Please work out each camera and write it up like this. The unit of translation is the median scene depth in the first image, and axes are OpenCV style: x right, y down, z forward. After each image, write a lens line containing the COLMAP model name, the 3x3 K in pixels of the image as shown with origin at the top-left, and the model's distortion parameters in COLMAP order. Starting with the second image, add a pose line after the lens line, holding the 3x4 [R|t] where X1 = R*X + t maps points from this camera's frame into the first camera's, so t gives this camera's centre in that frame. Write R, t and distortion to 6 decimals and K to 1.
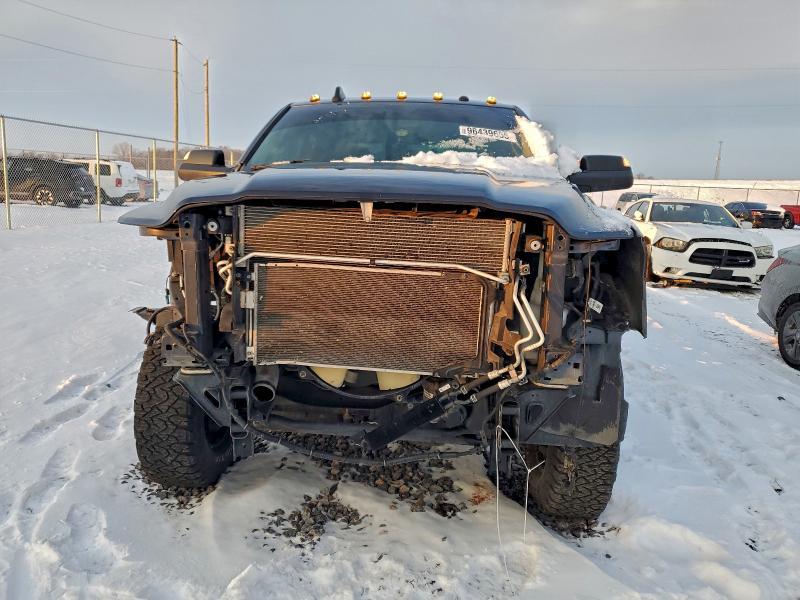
lens RADIAL K [[567.2, 0, 400.0], [0, 567.2, 300.0], [0, 0, 1]] dist [0.000365, -0.005925]
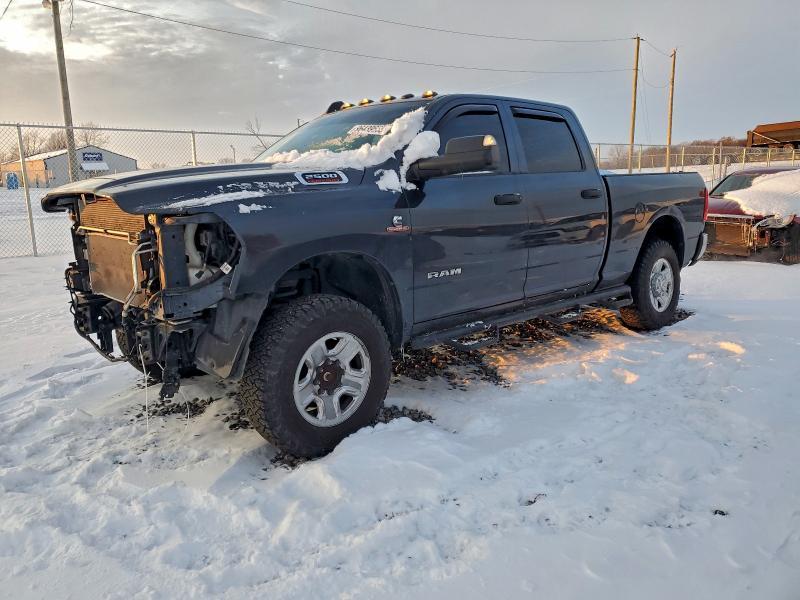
lens RADIAL K [[567.2, 0, 400.0], [0, 567.2, 300.0], [0, 0, 1]] dist [0.000365, -0.005925]
pose [[0.773715, 0.080205, -0.628436, 1.236289], [-0.075217, 0.996567, 0.034583, 0.006659], [0.629053, 0.020511, 0.777092, 0.218504]]
